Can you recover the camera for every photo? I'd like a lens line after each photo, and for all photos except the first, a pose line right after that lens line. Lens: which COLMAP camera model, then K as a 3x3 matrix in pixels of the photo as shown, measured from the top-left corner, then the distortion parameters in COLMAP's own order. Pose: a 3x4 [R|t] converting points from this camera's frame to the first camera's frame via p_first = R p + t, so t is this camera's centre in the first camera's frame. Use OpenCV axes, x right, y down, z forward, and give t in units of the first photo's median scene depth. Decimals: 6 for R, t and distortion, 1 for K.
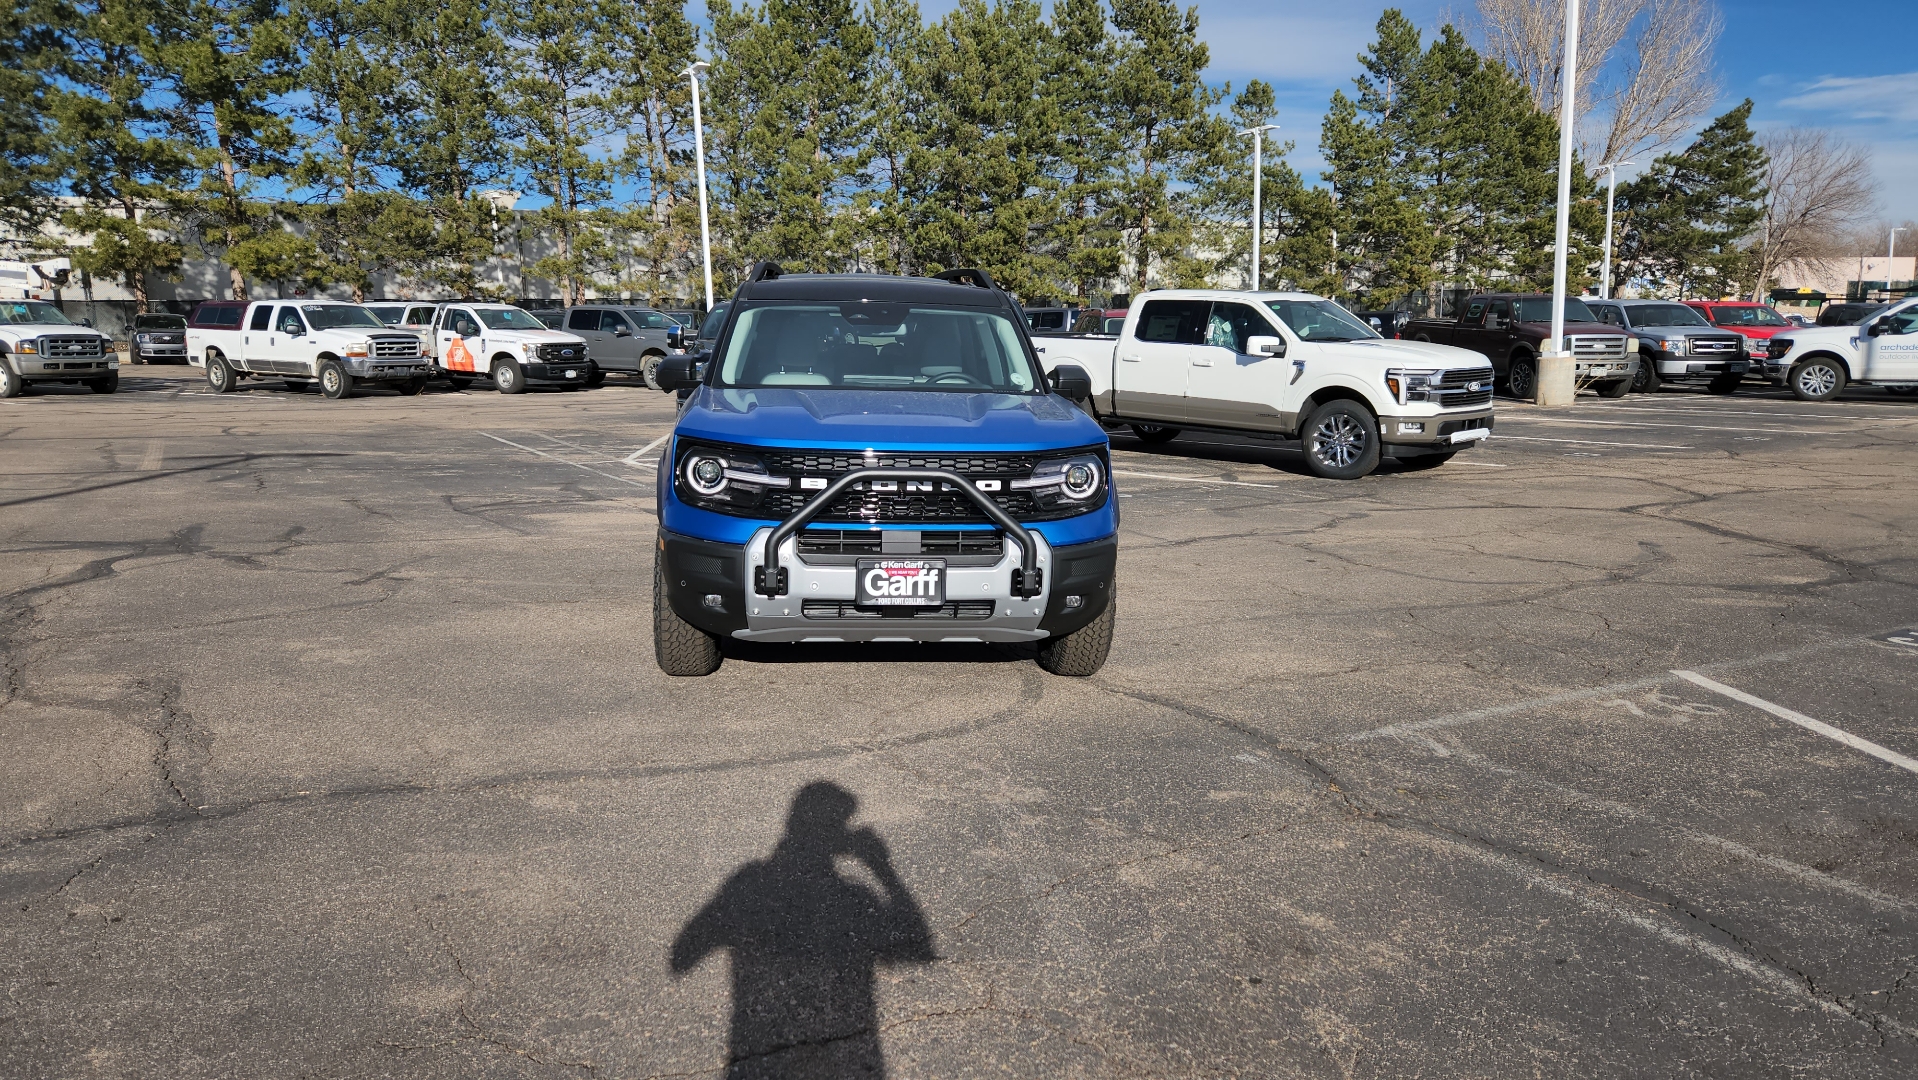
lens RADIAL K [[1281.9, 0, 926.2], [0, 1281.9, 557.4], [0, 0, 1]] dist [0.069124, -0.052913]
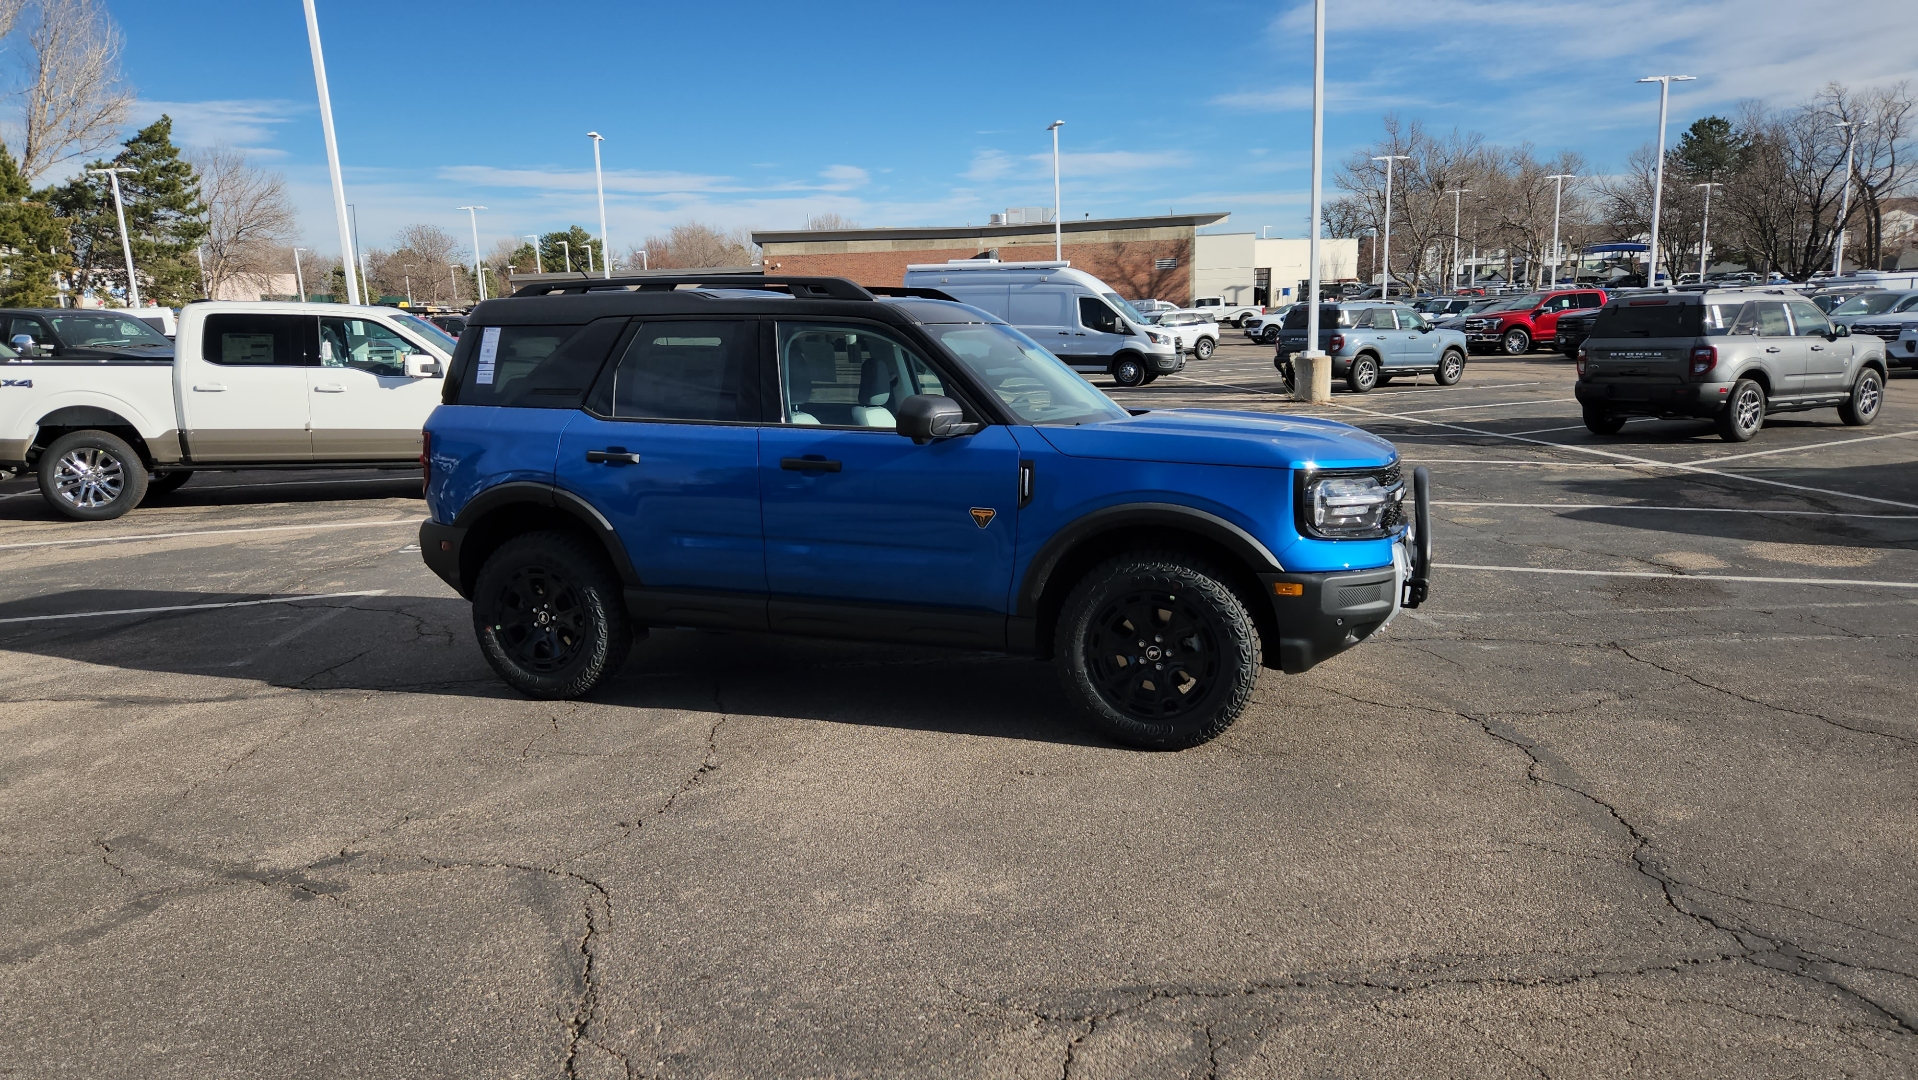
lens RADIAL K [[1282.0, 0, 921.6], [0, 1282.0, 547.2], [0, 0, 1]] dist [0.069809, -0.054709]
pose [[0.439998, -0.165643, 0.882590, -0.210383], [0.179103, 0.979281, 0.094502, -0.032522], [-0.879957, 0.116494, 0.460548, 0.150275]]
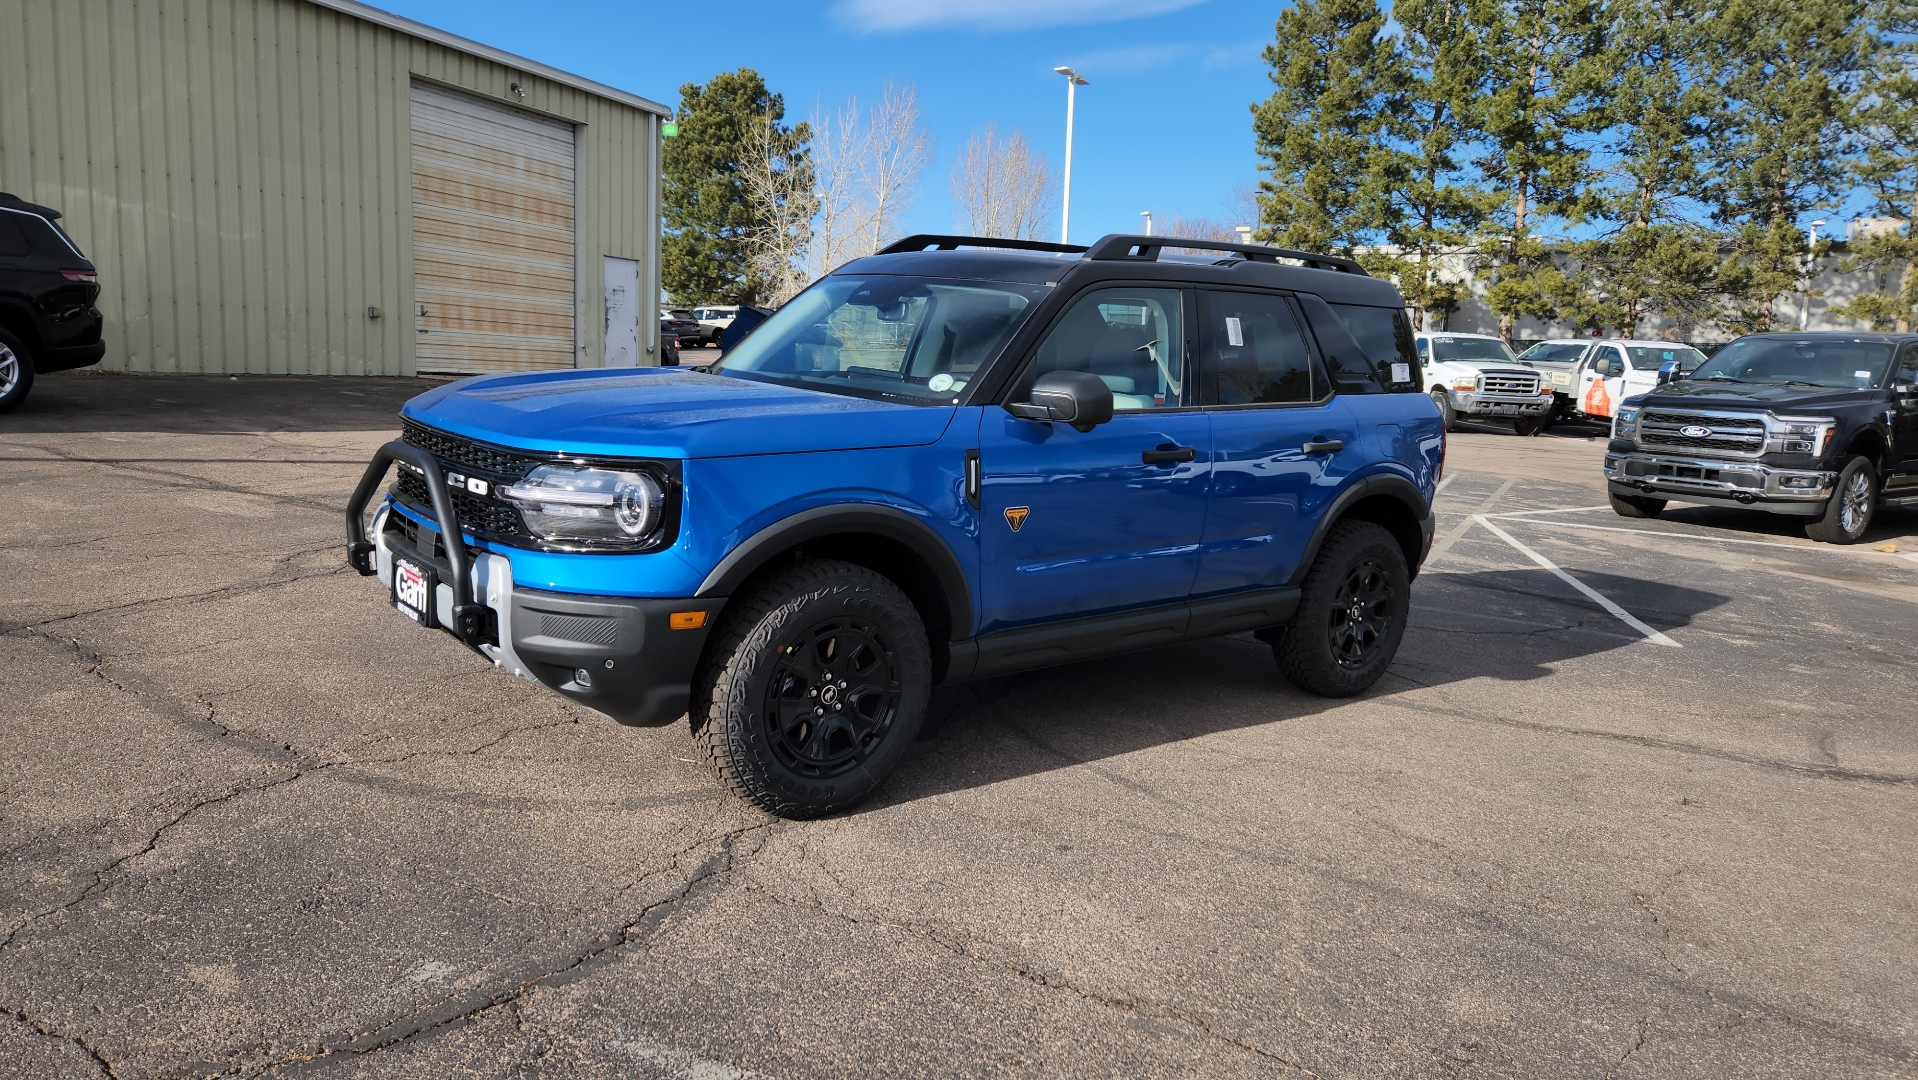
lens RADIAL K [[1282.0, 0, 919.6], [0, 1282.0, 544.8], [0, 0, 1]] dist [0.069809, -0.054709]
pose [[0.550578, 0.161565, -0.819000, 0.144657], [-0.197367, 0.978471, 0.060342, -0.021208], [0.811117, 0.128420, 0.570612, 0.138408]]
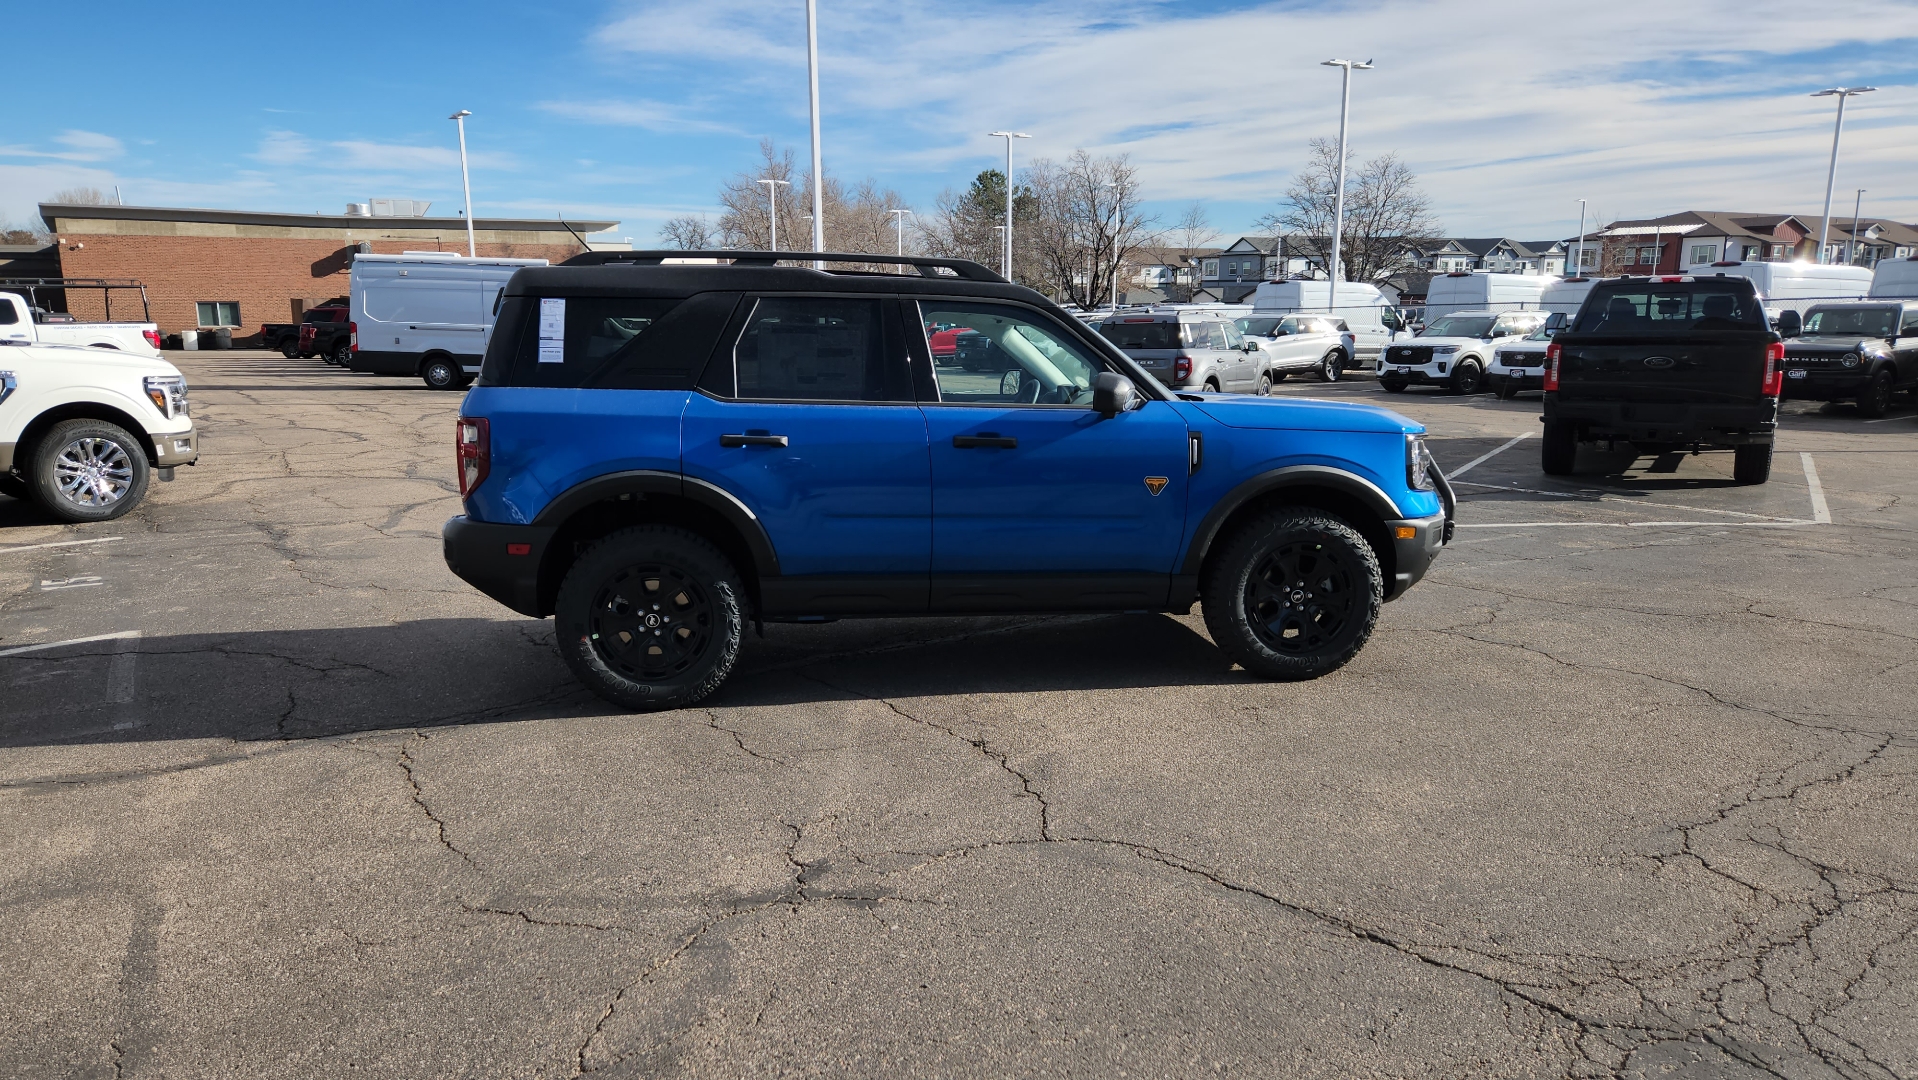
lens RADIAL K [[1282.0, 0, 921.1], [0, 1282.0, 552.6], [0, 0, 1]] dist [0.069809, -0.054709]
pose [[-0.038944, -0.174962, 0.983805, -0.241521], [0.172262, 0.968636, 0.179083, -0.049820], [-0.984281, 0.176446, -0.007583, 0.265995]]
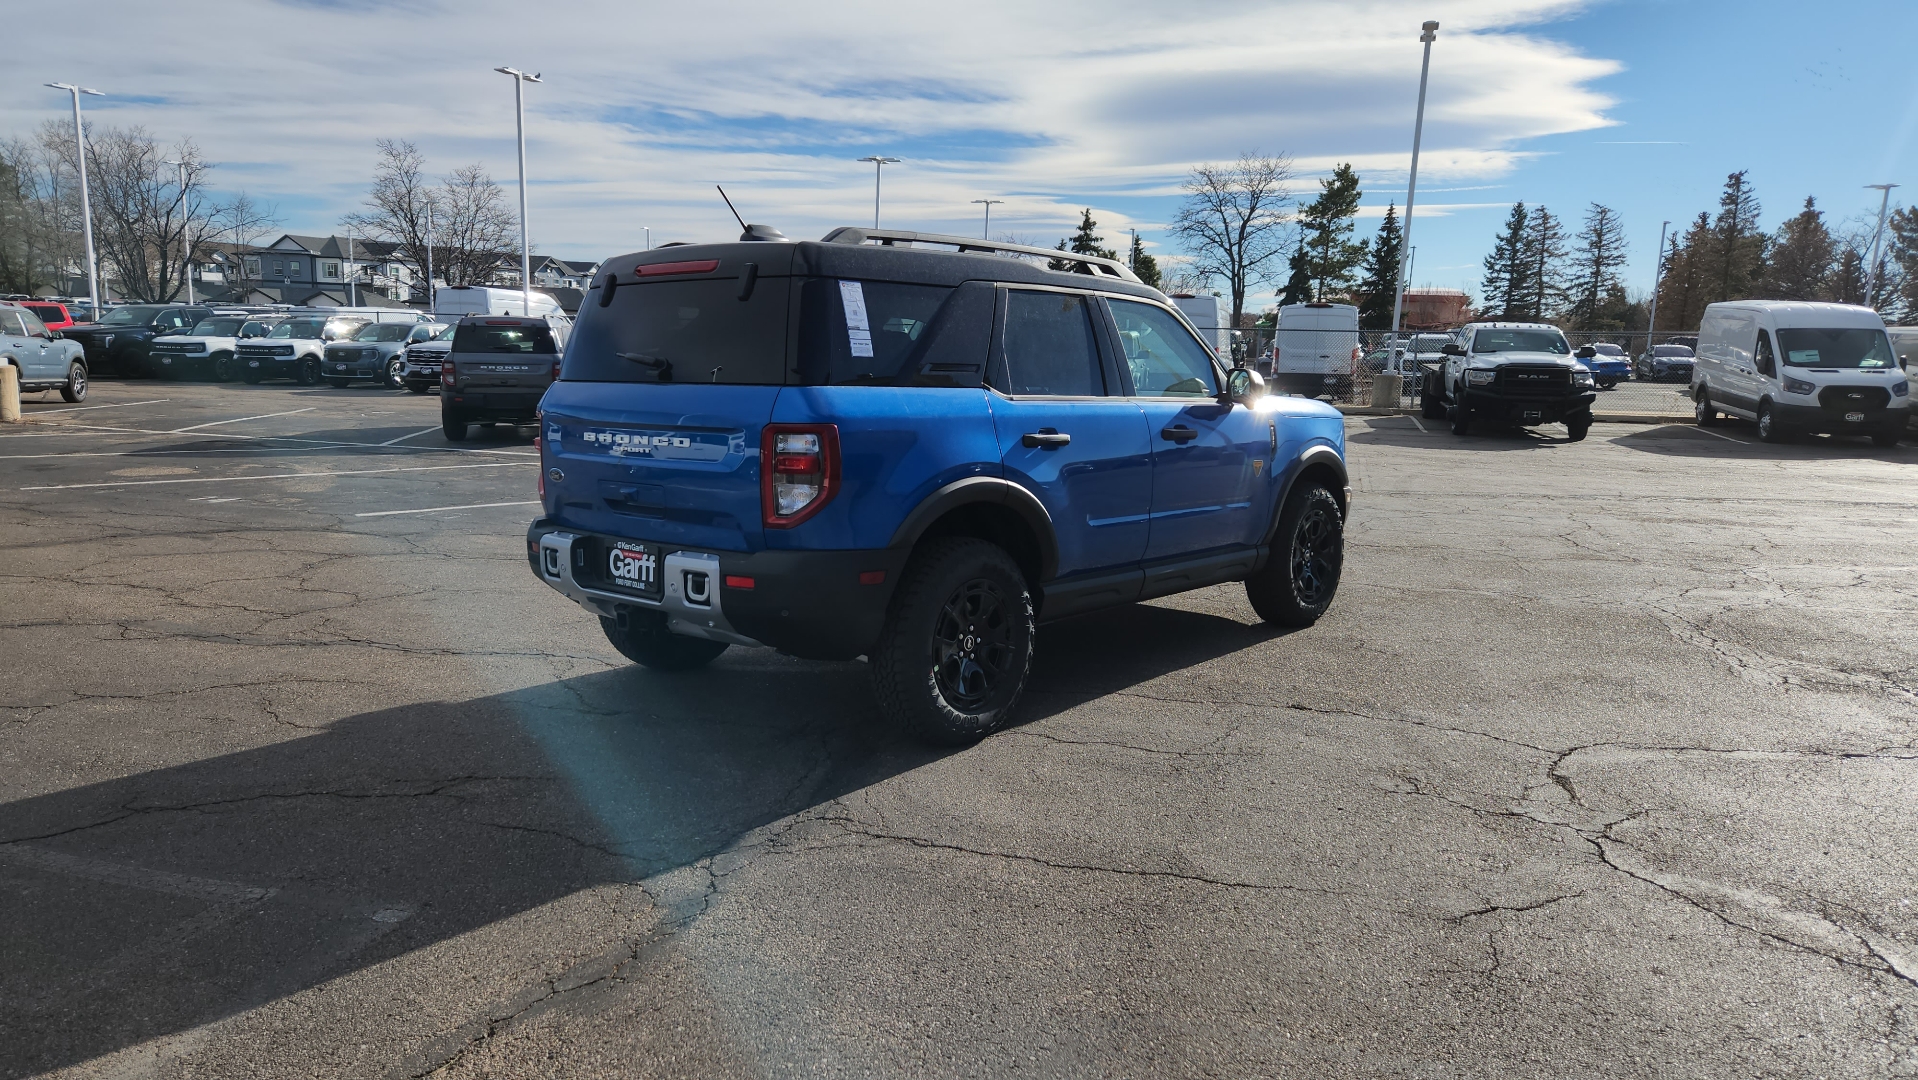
lens RADIAL K [[1282.0, 0, 926.4], [0, 1282.0, 550.8], [0, 0, 1]] dist [0.069809, -0.054709]
pose [[-0.681820, -0.129276, 0.720006, -0.170431], [0.106847, 0.956106, 0.272847, -0.072416], [-0.723675, 0.262963, -0.638080, 0.419137]]
